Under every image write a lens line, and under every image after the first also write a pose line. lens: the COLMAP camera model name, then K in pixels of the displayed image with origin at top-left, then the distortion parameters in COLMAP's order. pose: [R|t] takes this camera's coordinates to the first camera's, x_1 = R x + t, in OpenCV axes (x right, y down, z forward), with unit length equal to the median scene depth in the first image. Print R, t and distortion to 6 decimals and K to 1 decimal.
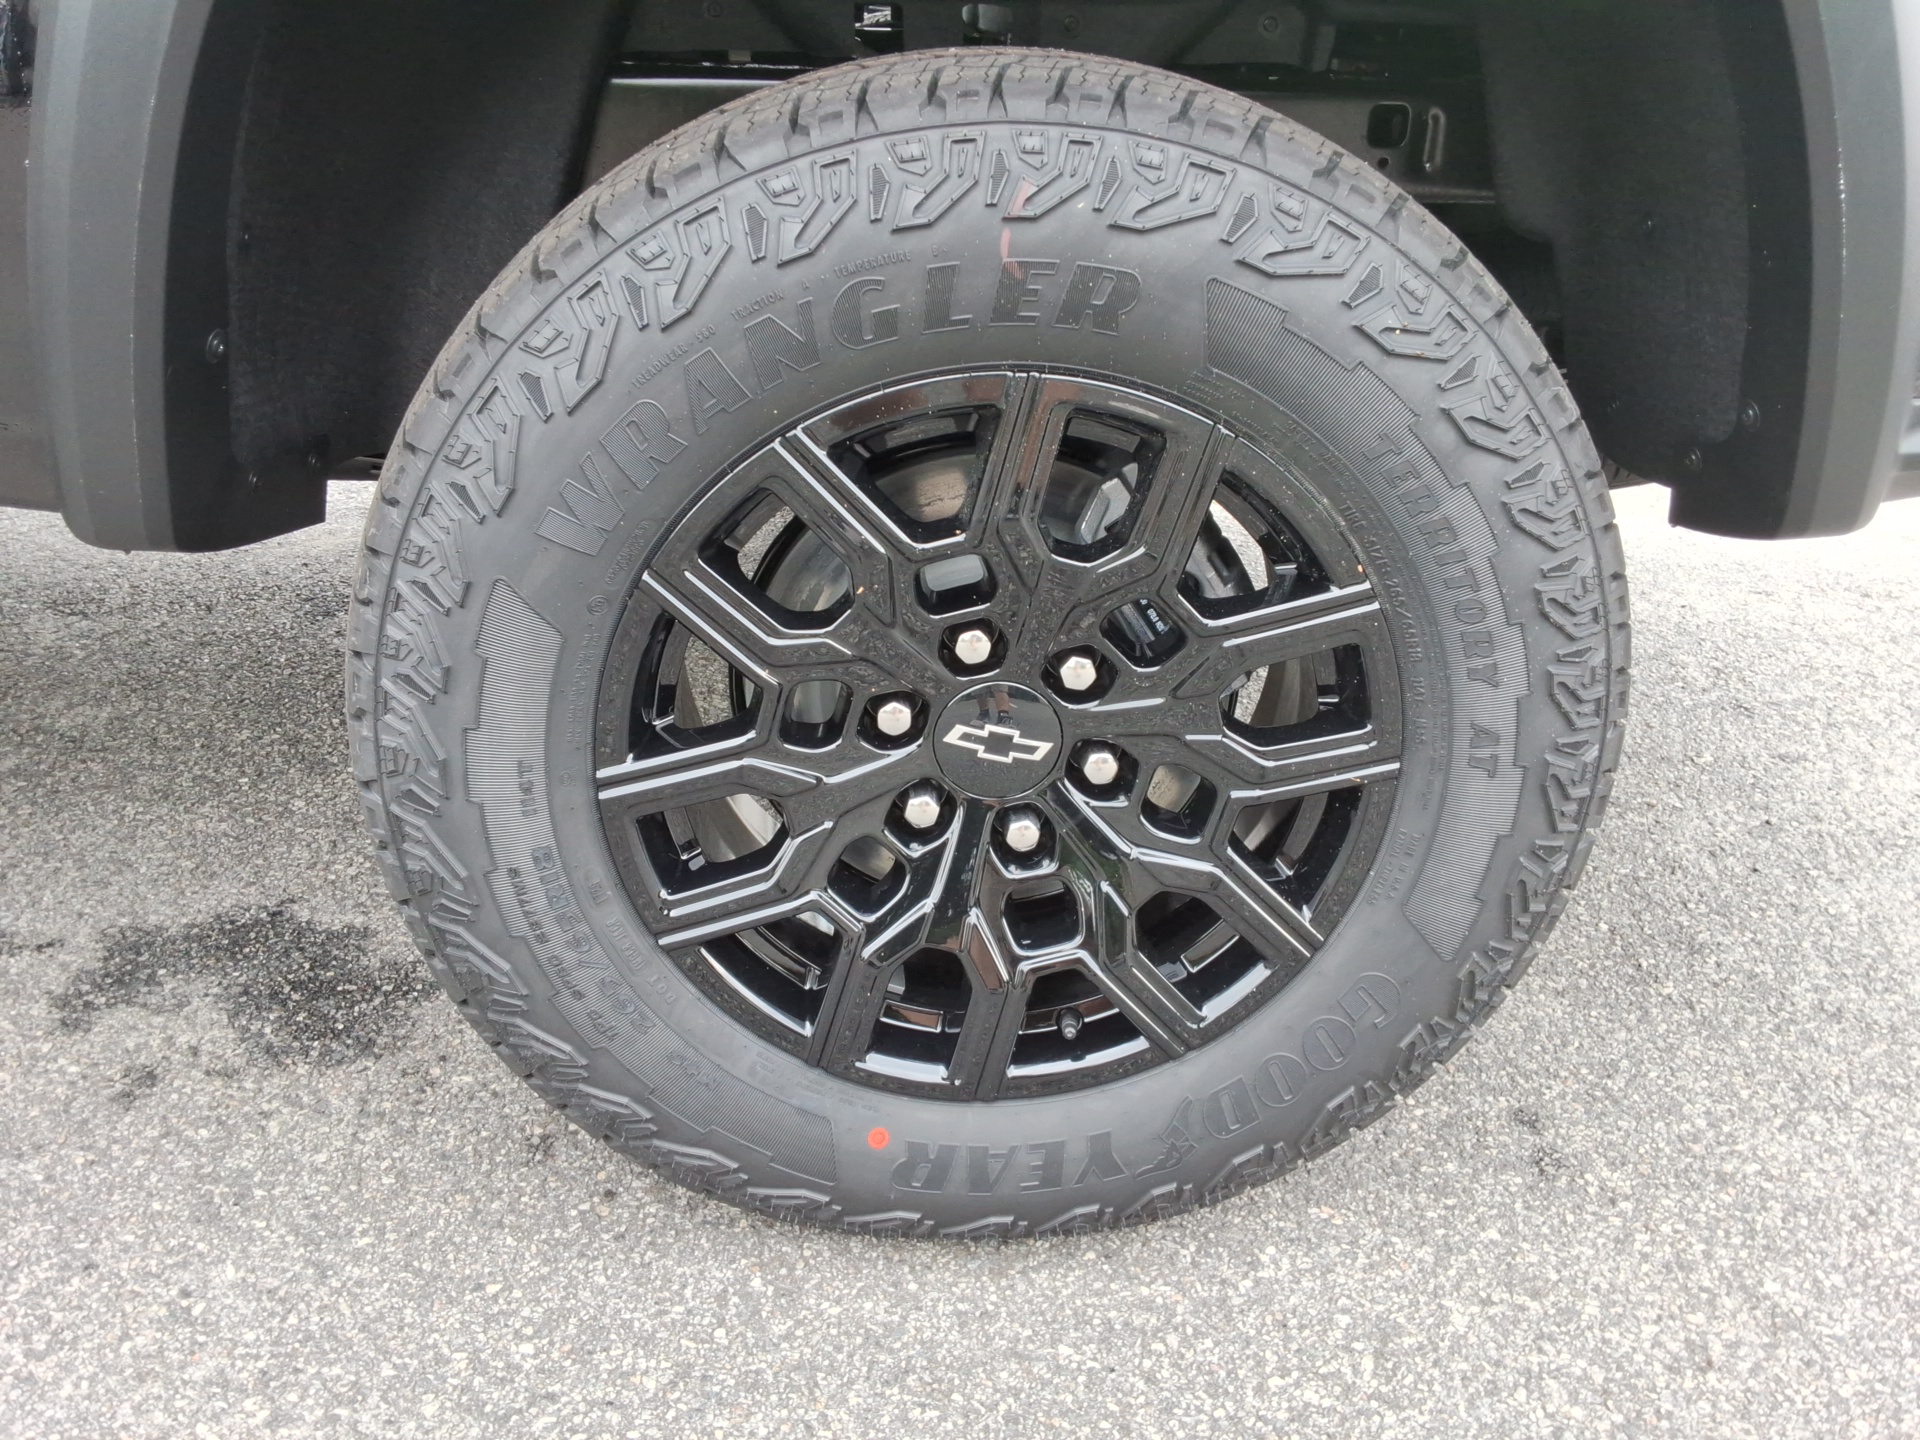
lens RADIAL K [[1531.3, 0, 966.5], [0, 1531.3, 711.6], [0, 0, 1]] dist [0.107661, -0.145552]
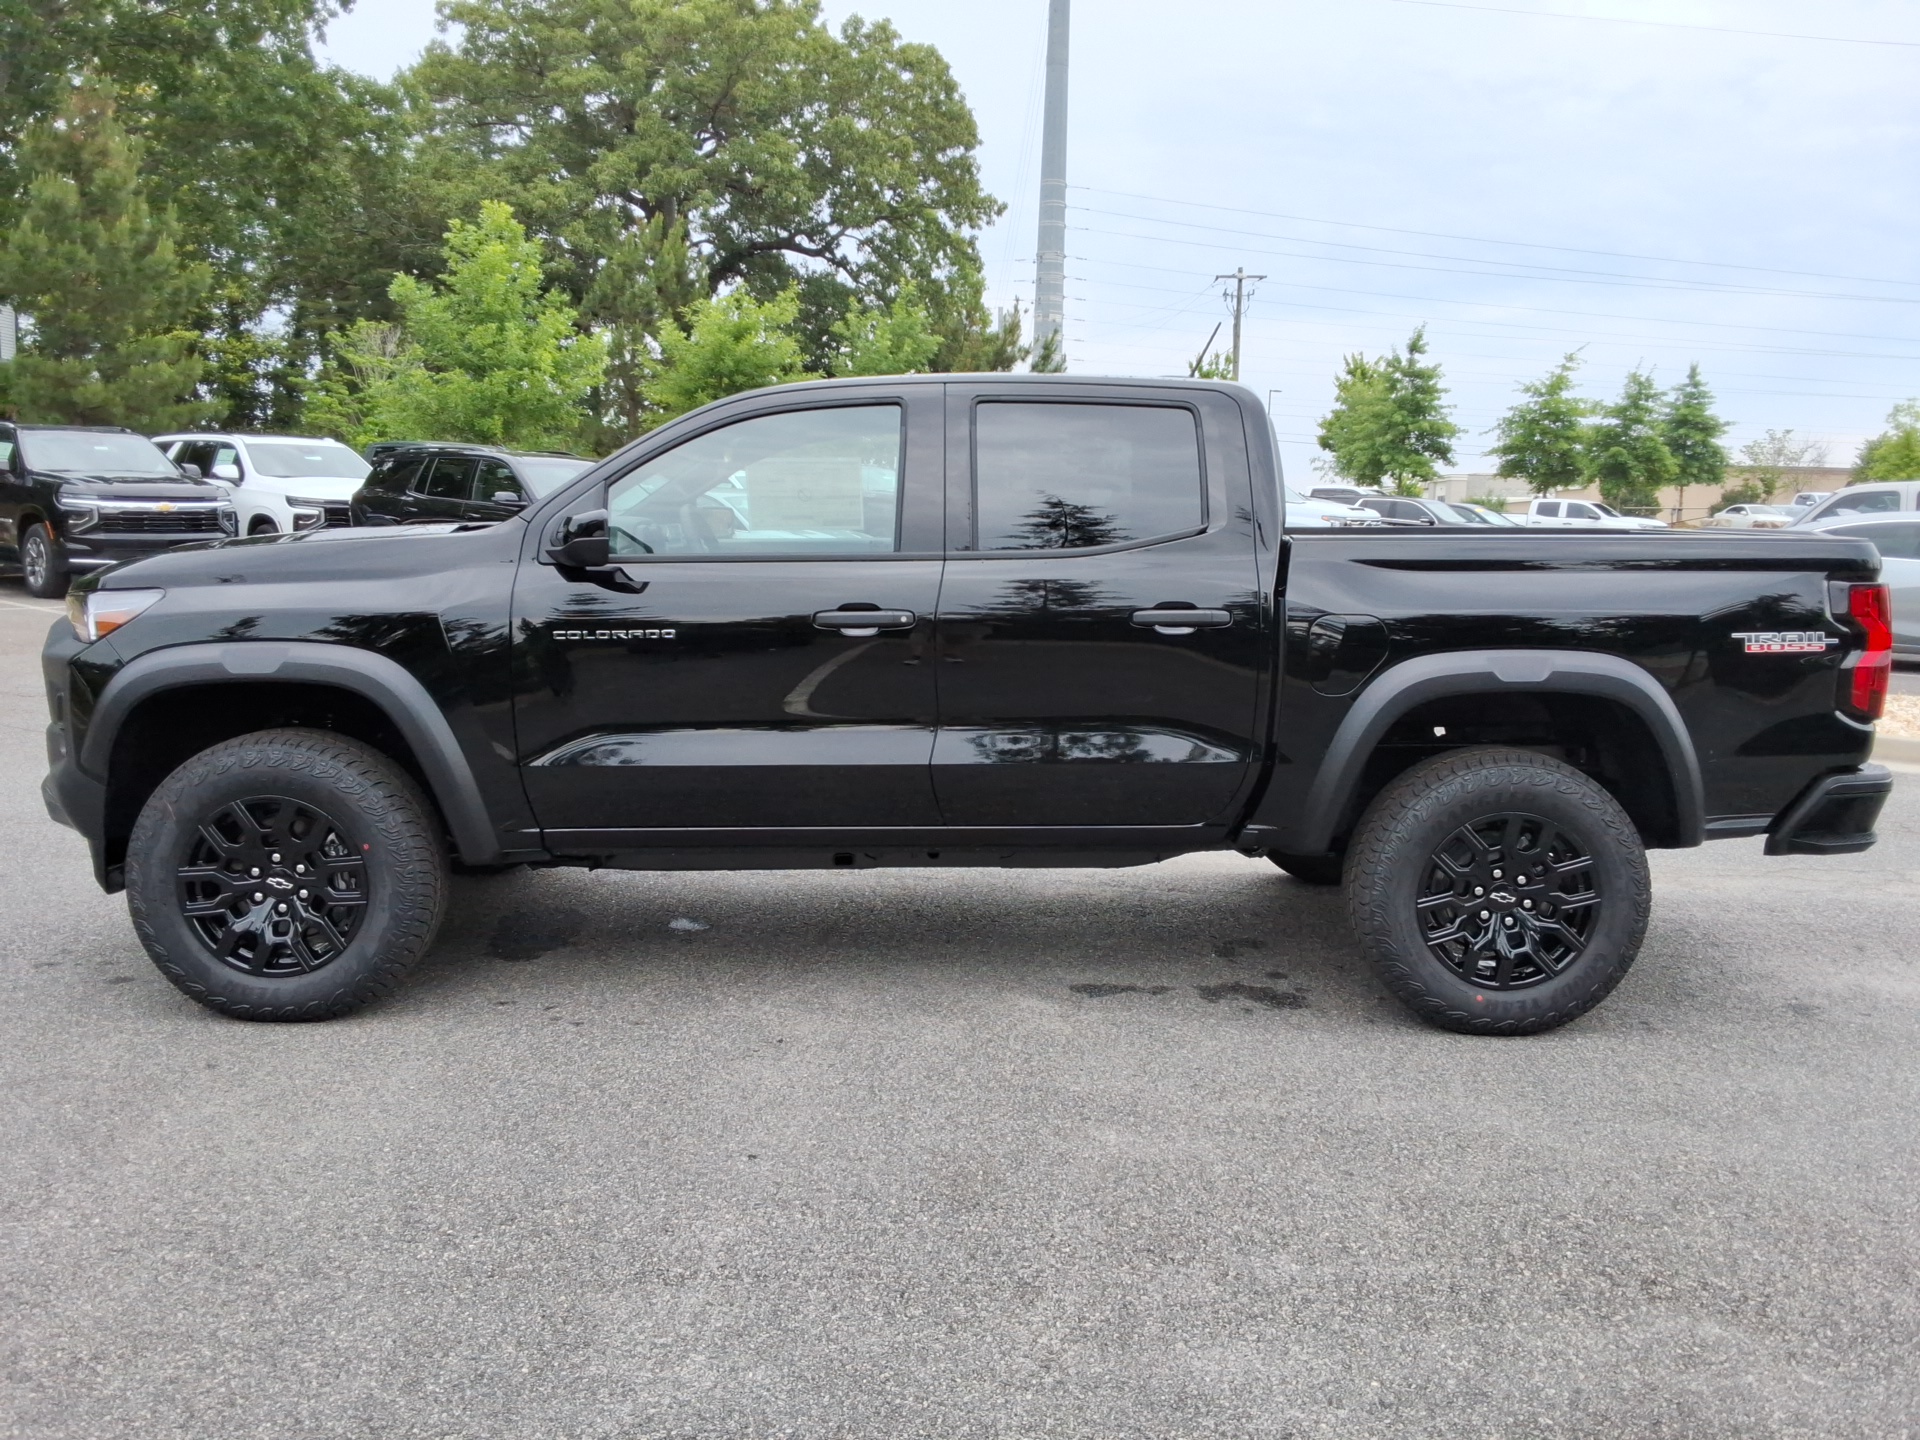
lens RADIAL K [[1519.2, 0, 964.6], [0, 1519.2, 708.9], [0, 0, 1]] dist [0.105813, -0.150496]
pose [[0.999054, -0.020681, -0.038264, -1.307483], [0.008349, 0.954553, -0.297925, 0.785002], [0.042686, 0.297324, 0.953822, -3.314285]]
